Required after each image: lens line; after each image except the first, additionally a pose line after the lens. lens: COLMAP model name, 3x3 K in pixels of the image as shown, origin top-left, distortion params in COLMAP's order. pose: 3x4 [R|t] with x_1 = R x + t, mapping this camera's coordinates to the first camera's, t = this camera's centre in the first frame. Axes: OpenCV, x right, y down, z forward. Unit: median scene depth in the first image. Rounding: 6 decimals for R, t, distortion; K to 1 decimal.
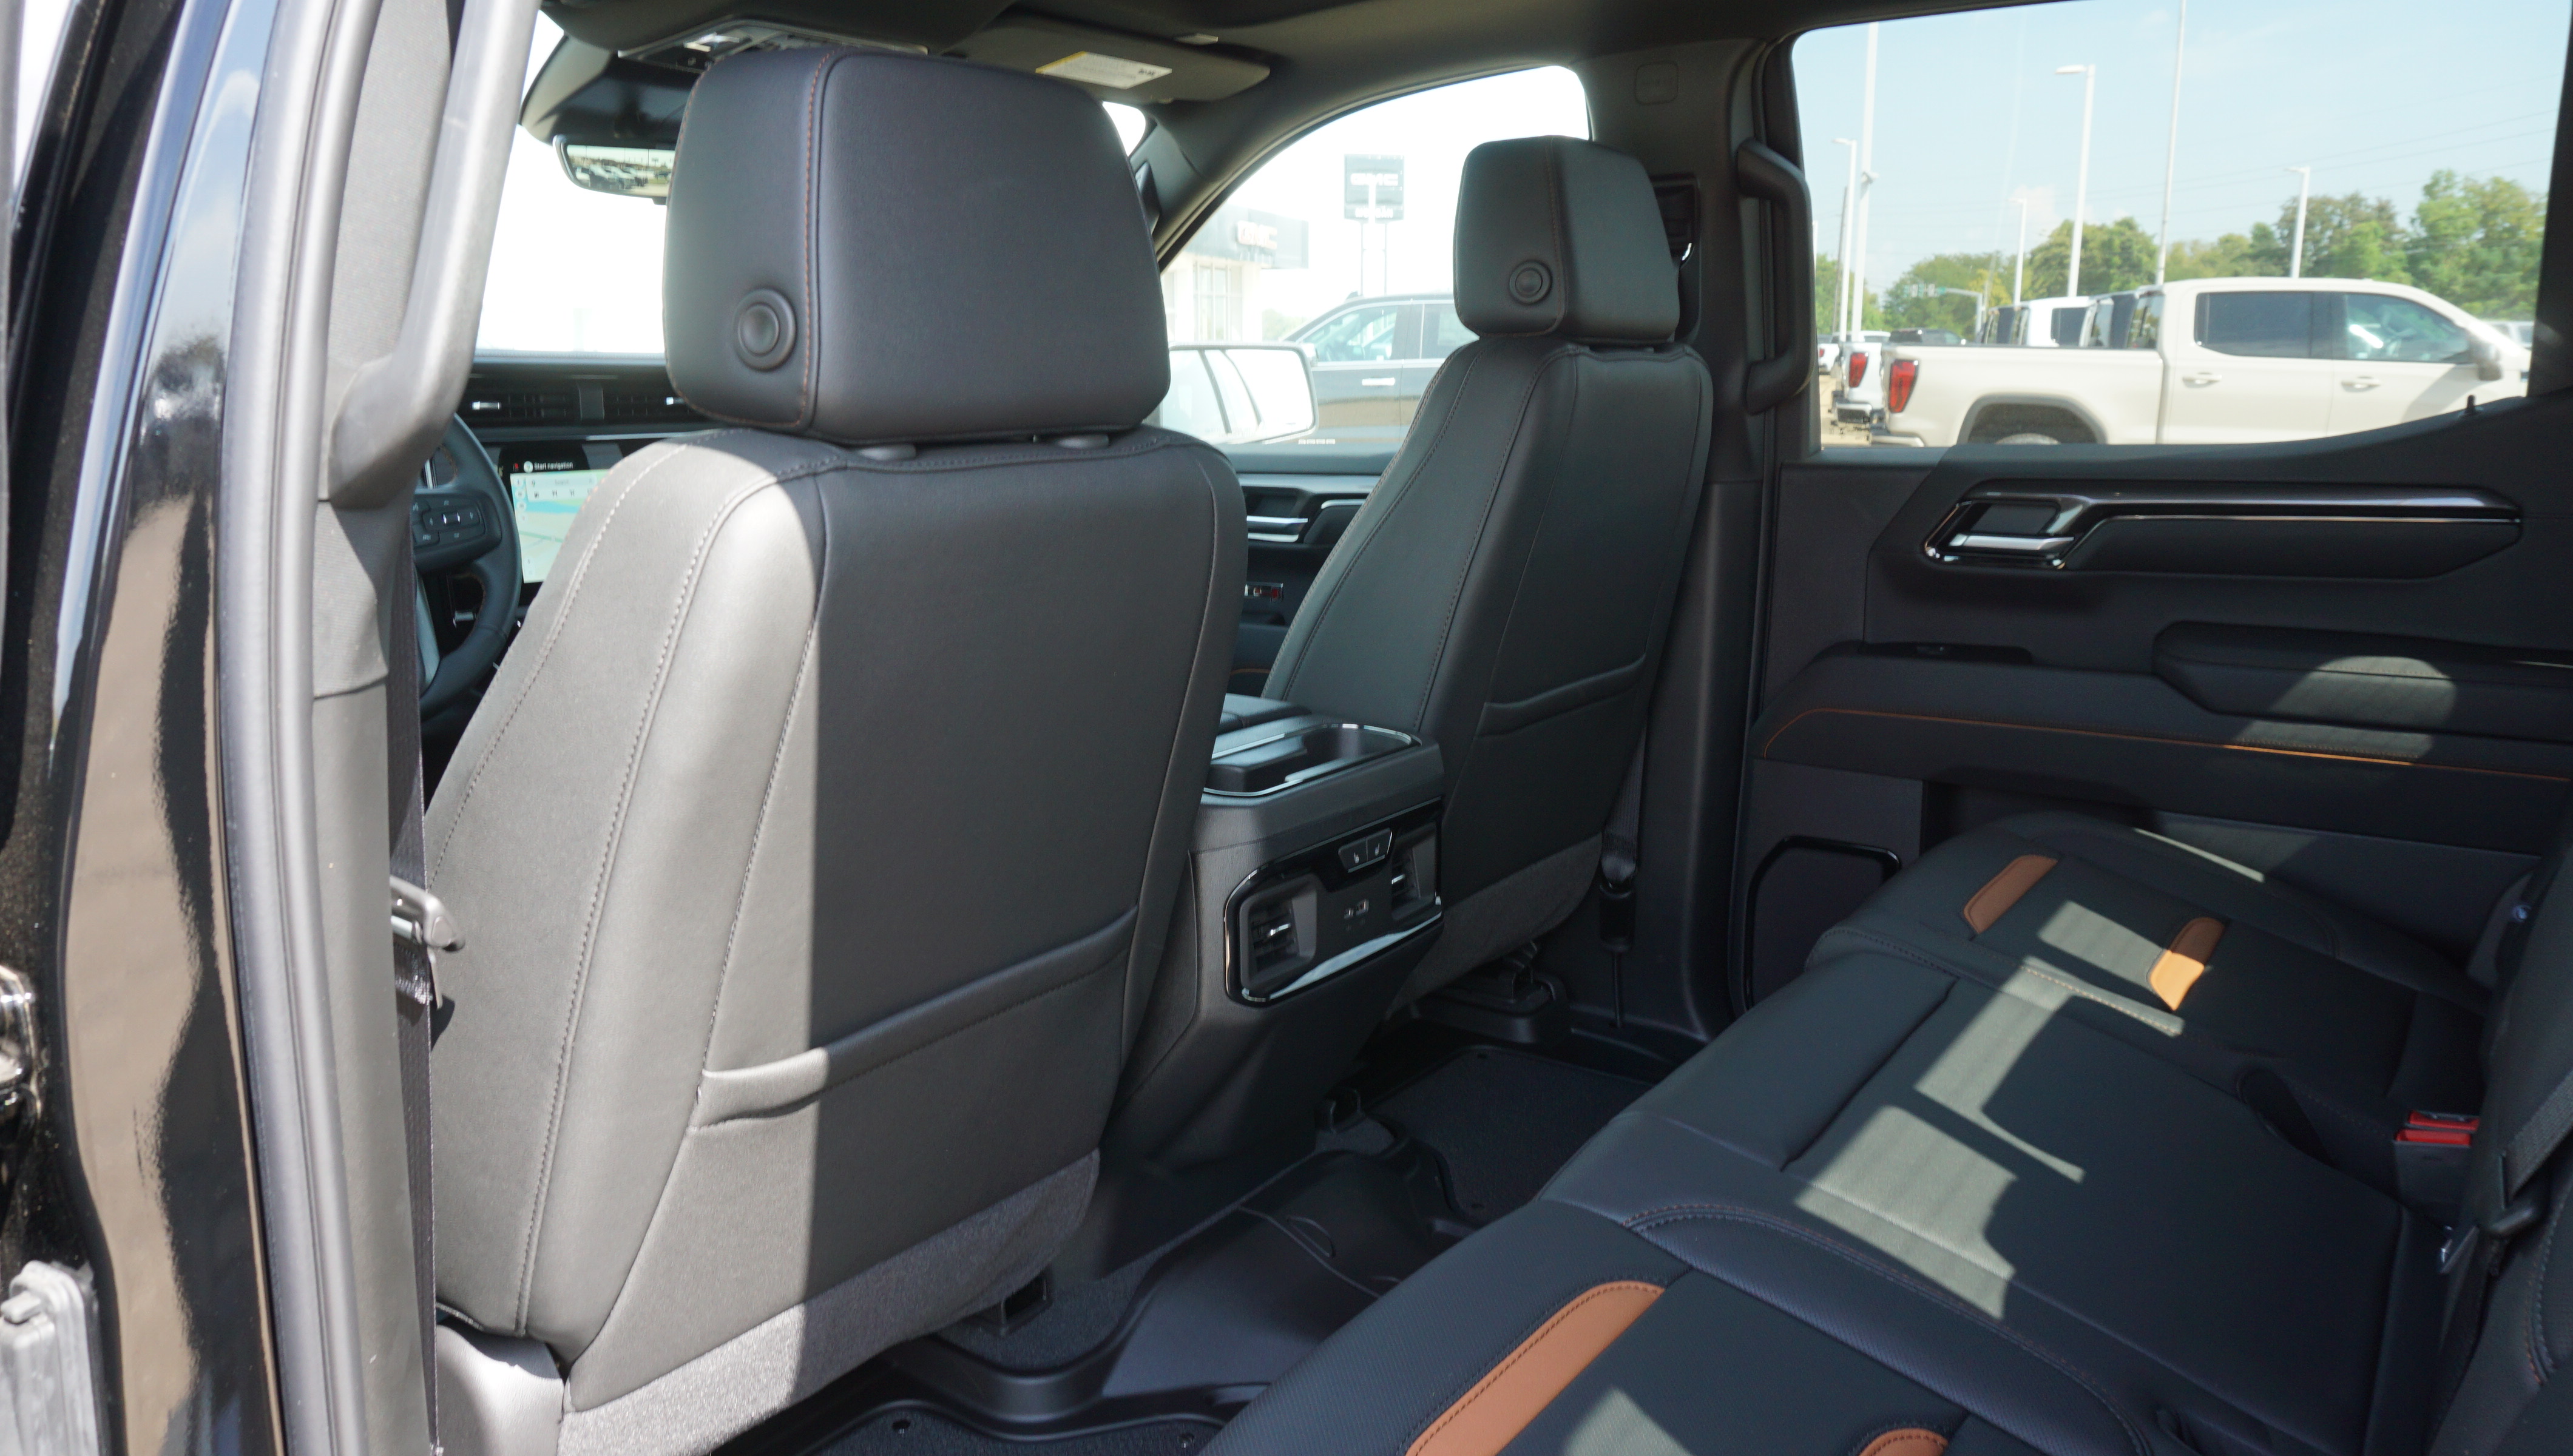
lens RADIAL K [[1722.4, 0, 1270.9], [0, 1722.4, 705.6], [0, 0, 1]] dist [-0.037158, 0.030735]
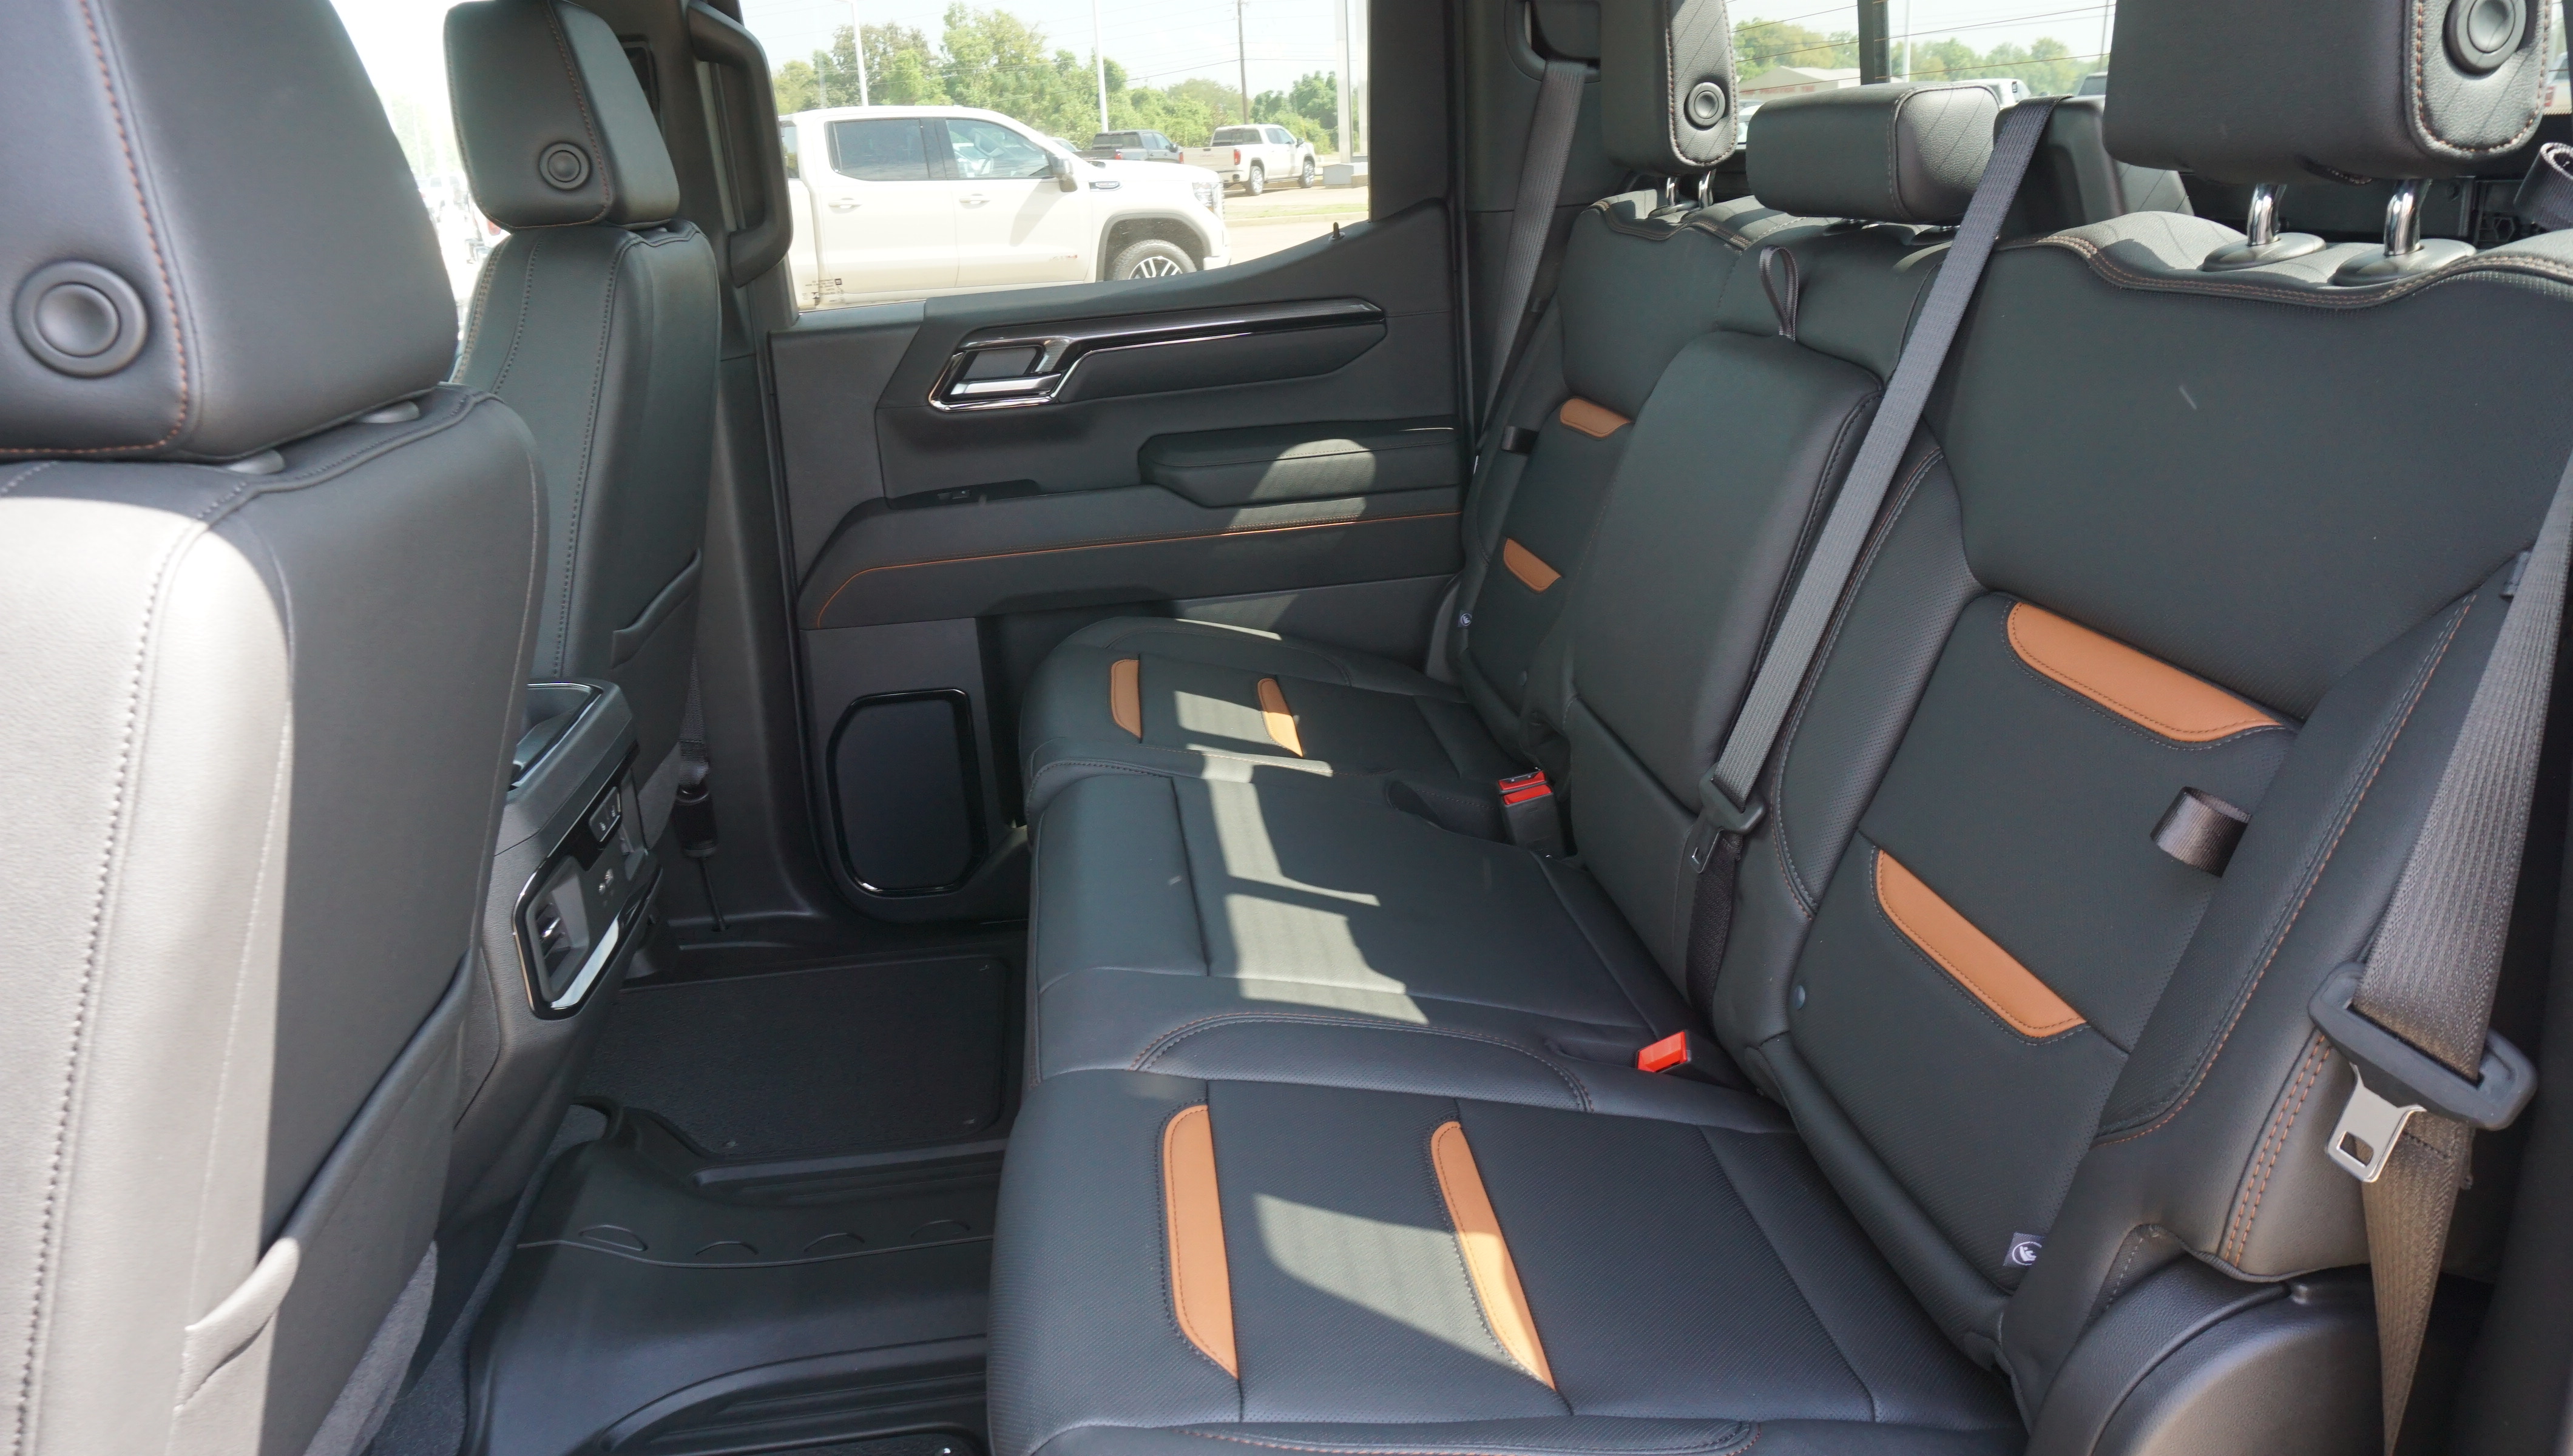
lens RADIAL K [[1722.4, 0, 1258.5], [0, 1722.4, 739.3], [0, 0, 1]] dist [-0.037158, 0.030735]
pose [[0.734844, -0.252651, 0.629422, -0.200552], [0.183848, 0.967484, 0.173709, -0.039667], [-0.652843, -0.011931, 0.757399, 0.070855]]
